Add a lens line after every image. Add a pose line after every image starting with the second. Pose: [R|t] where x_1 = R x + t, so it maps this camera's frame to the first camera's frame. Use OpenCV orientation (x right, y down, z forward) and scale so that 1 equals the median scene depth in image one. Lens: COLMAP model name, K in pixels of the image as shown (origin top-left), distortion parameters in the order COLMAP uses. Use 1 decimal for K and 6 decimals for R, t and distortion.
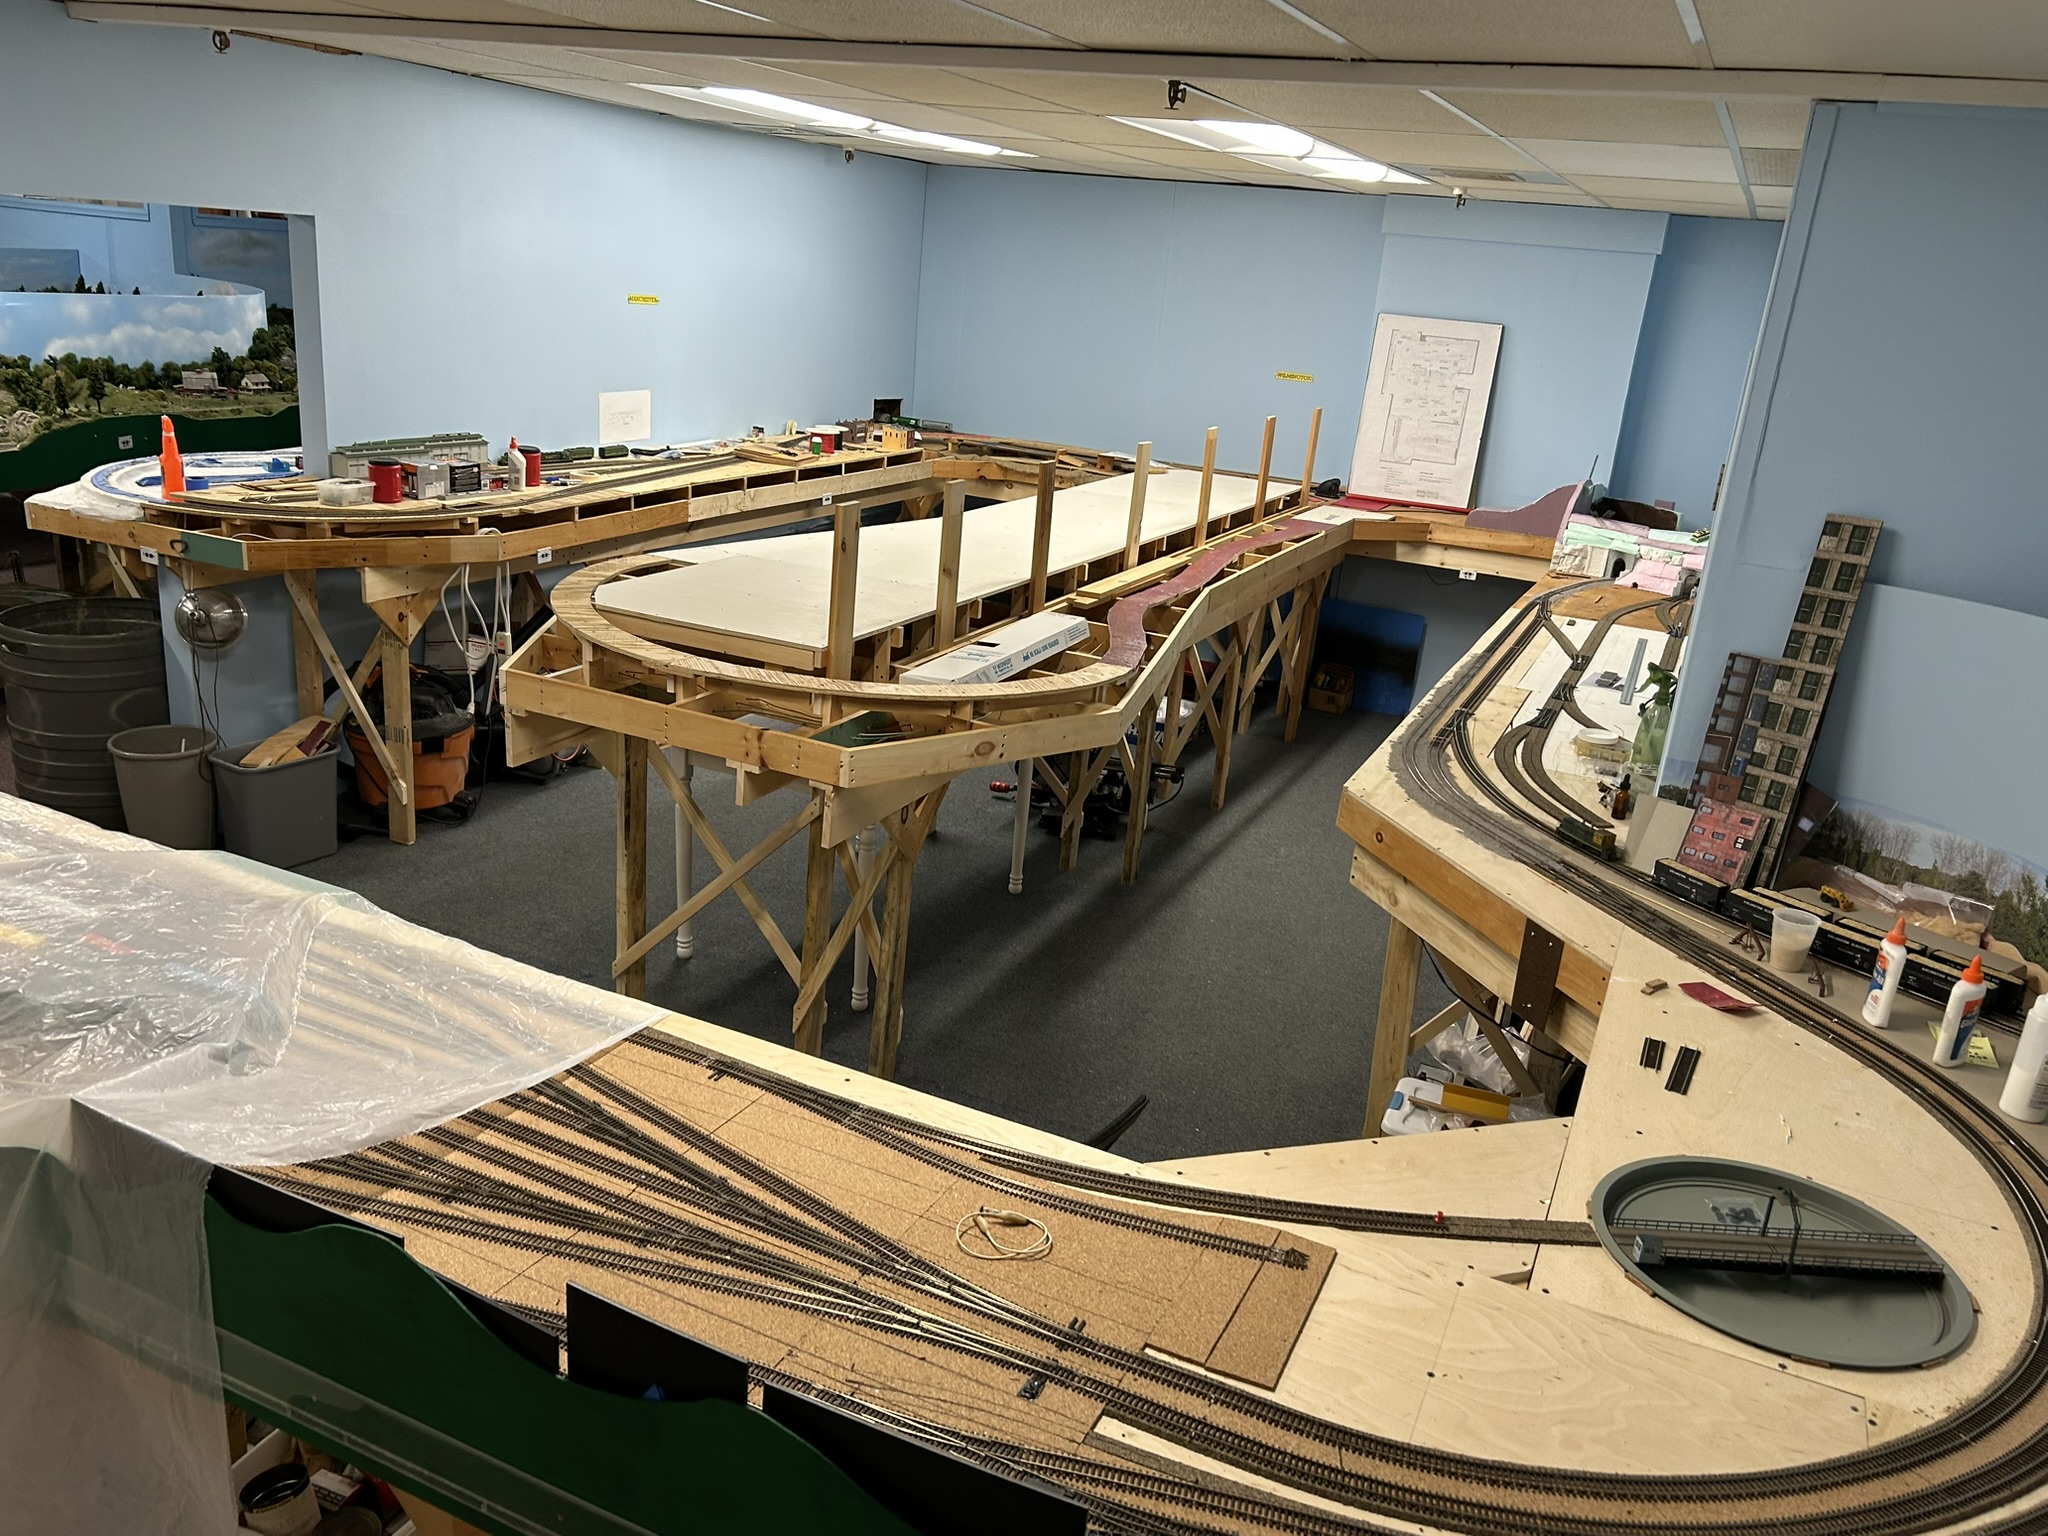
lens RADIAL K [[1593.6, 0, 1026.9], [0, 1593.6, 779.2], [0, 0, 1]] dist [0.050222, -0.046291]
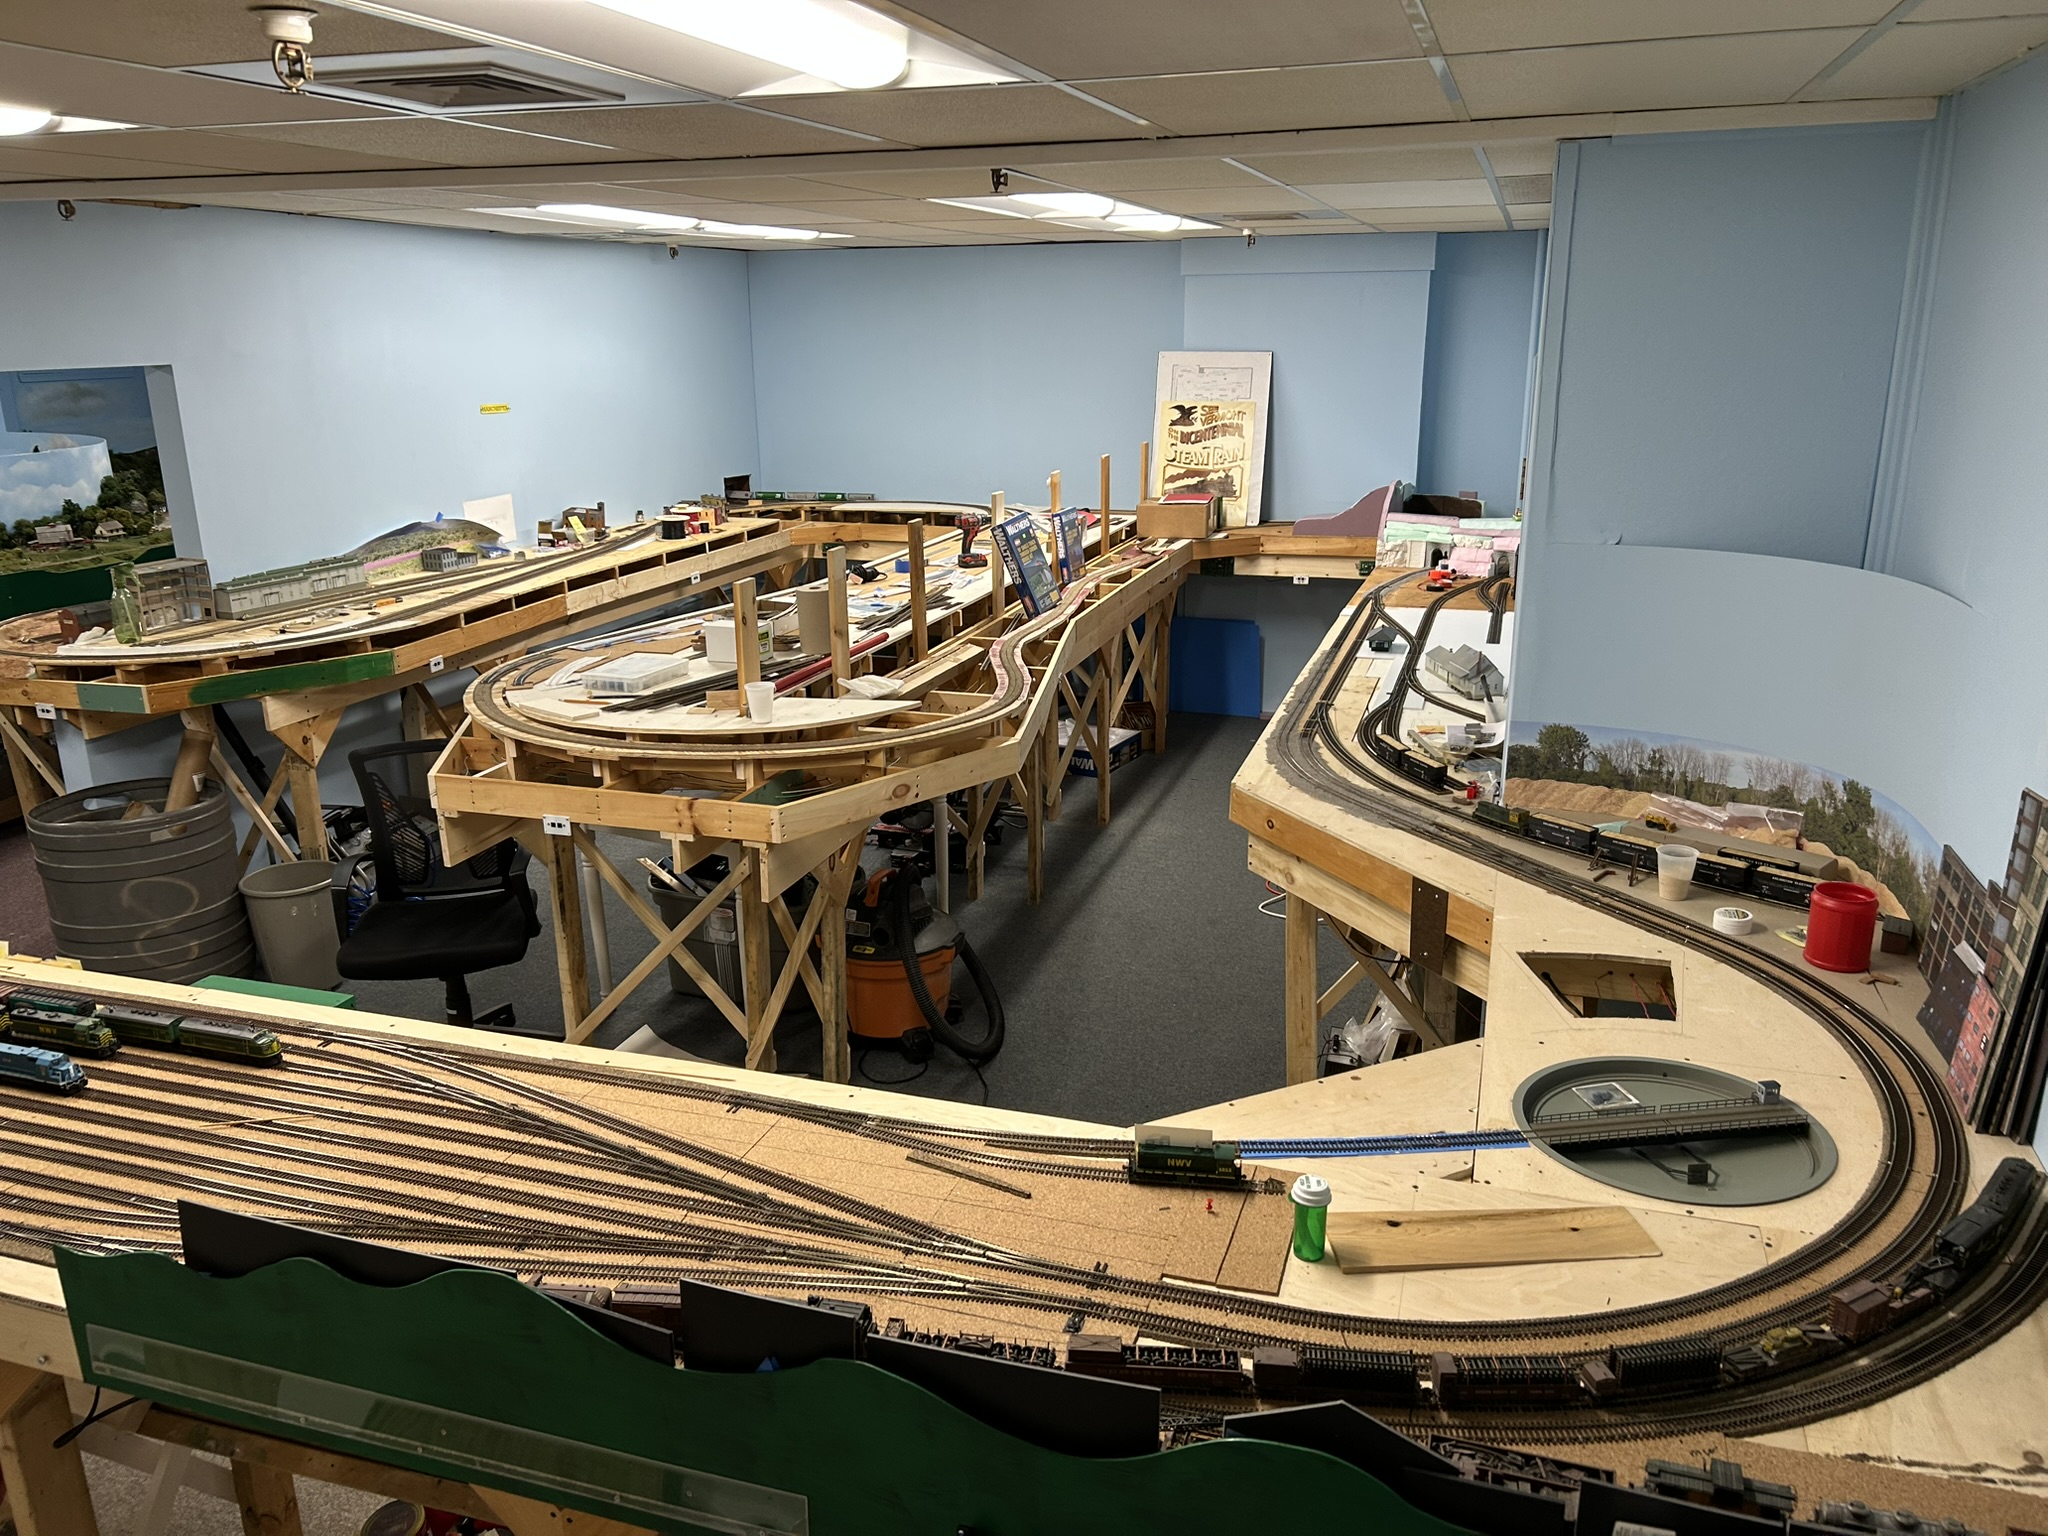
lens RADIAL K [[1551.9, 0, 1023.7], [0, 1551.9, 775.8], [0, 0, 1]] dist [0.056251, -0.057524]
pose [[0.988174, -0.126848, 0.086148, -0.034098], [0.129095, 0.991409, -0.021017, 0.003601], [-0.082742, 0.031889, 0.996061, -0.054420]]
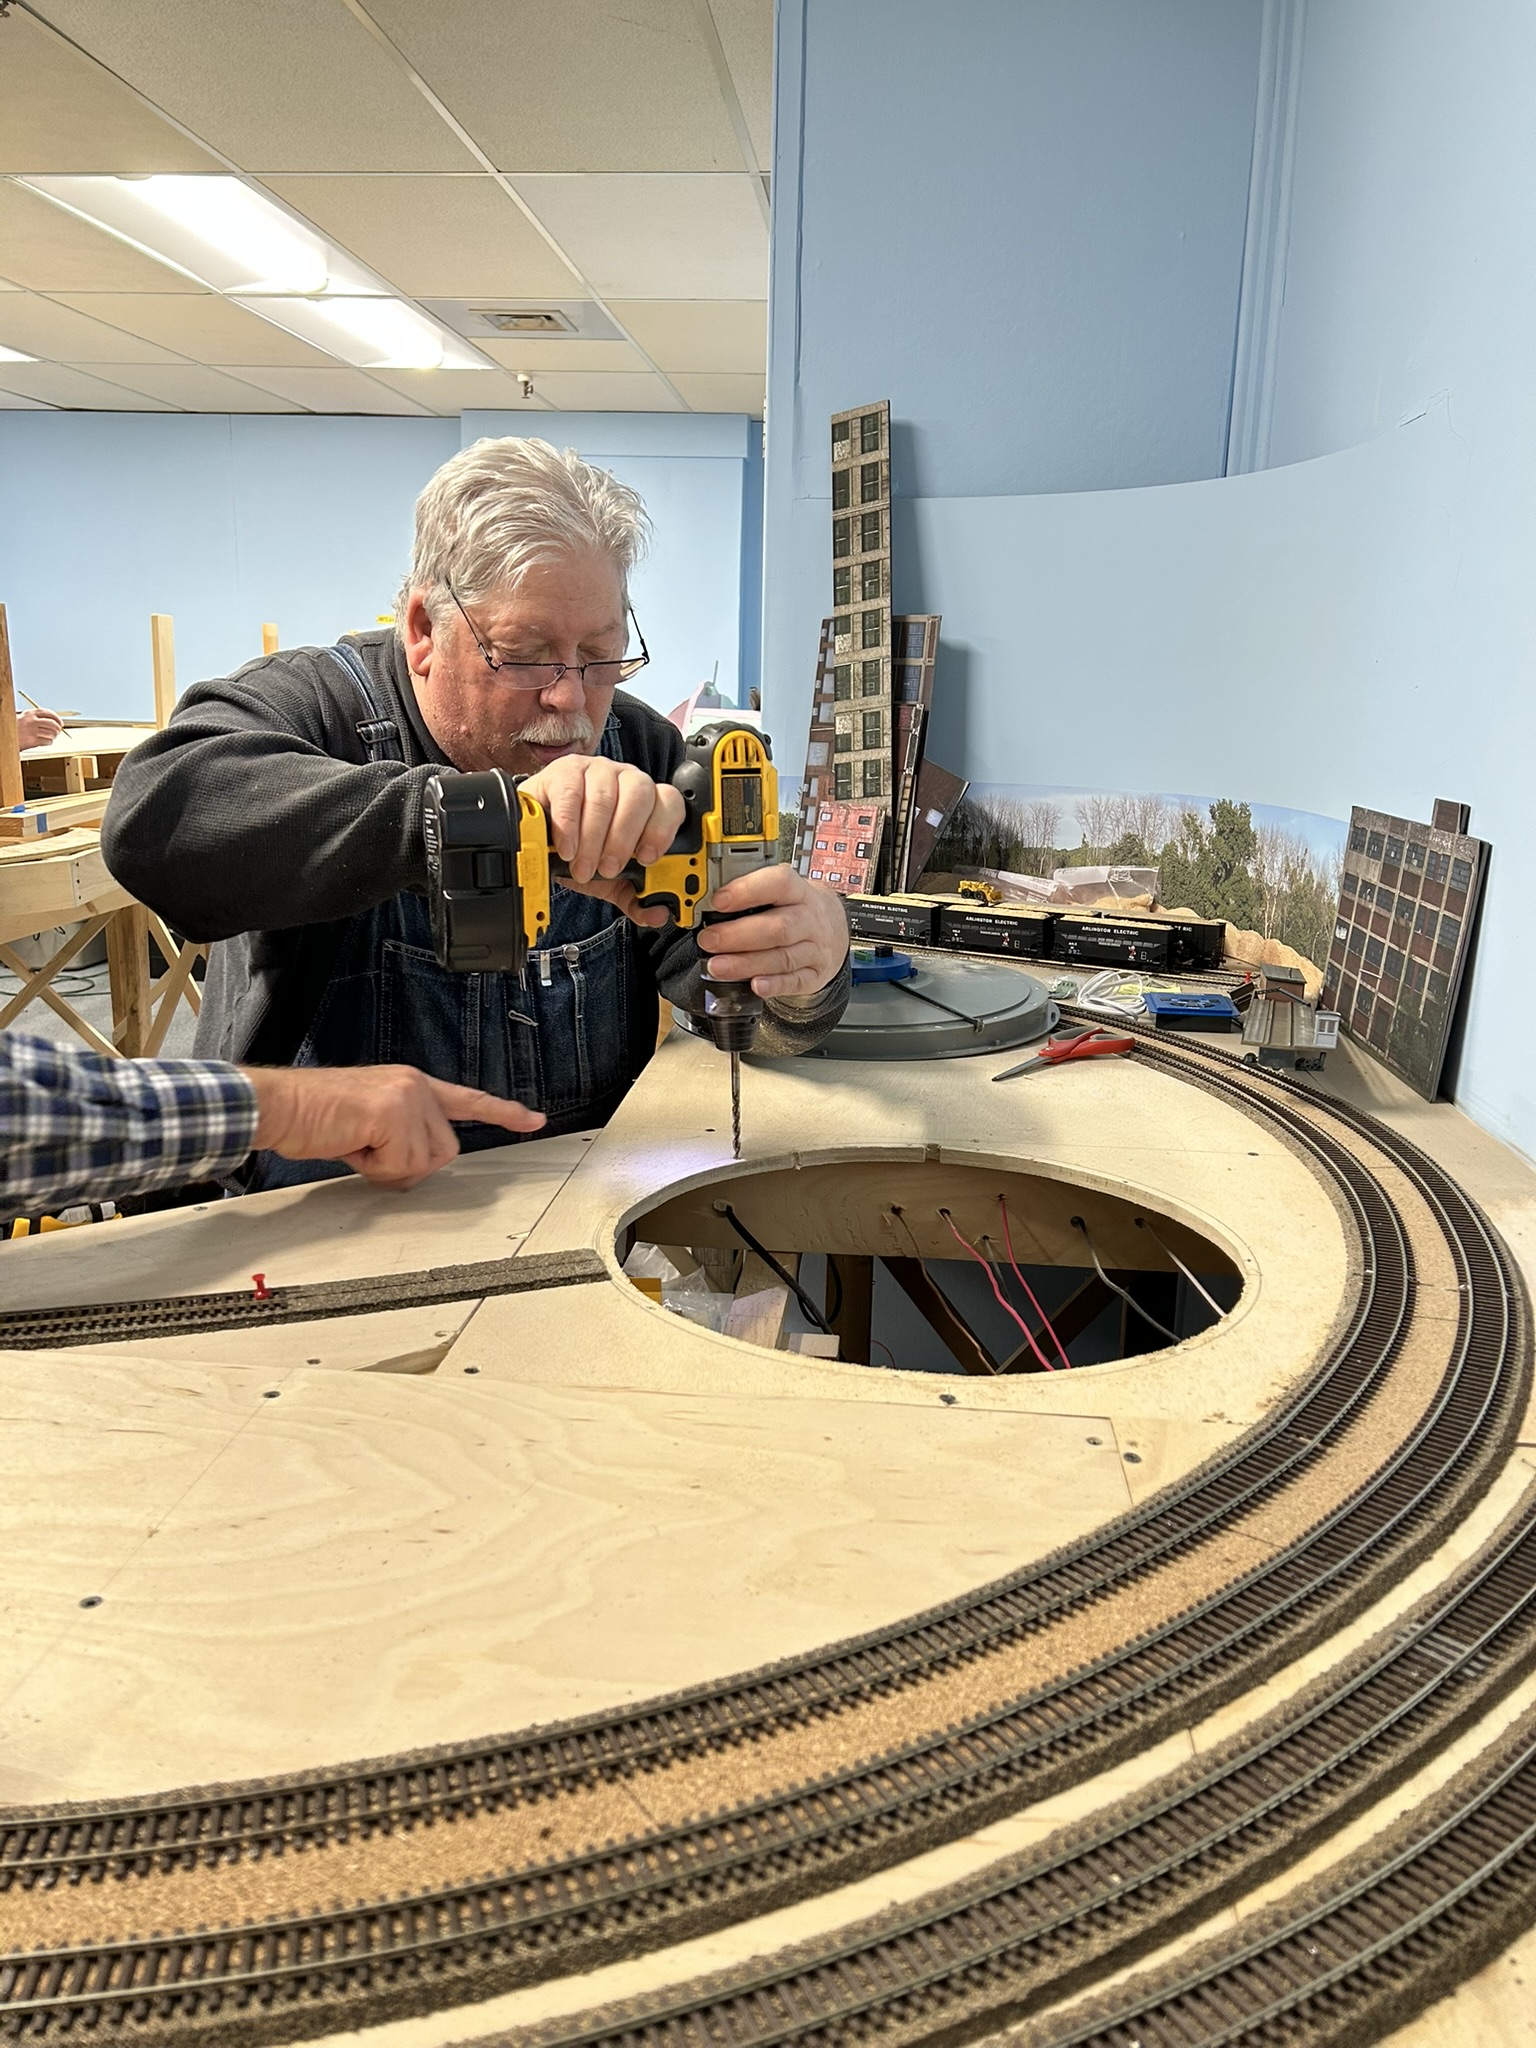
lens RADIAL K [[1551.9, 0, 768.0], [0, 1551.9, 1024.0], [0, 0, 1]] dist [0.056251, -0.057524]
pose [[0.941331, -0.135104, 0.309260, 0.138213], [0.159714, 0.985598, -0.055568, 0.128600], [-0.297299, 0.101701, 0.949352, 0.269681]]
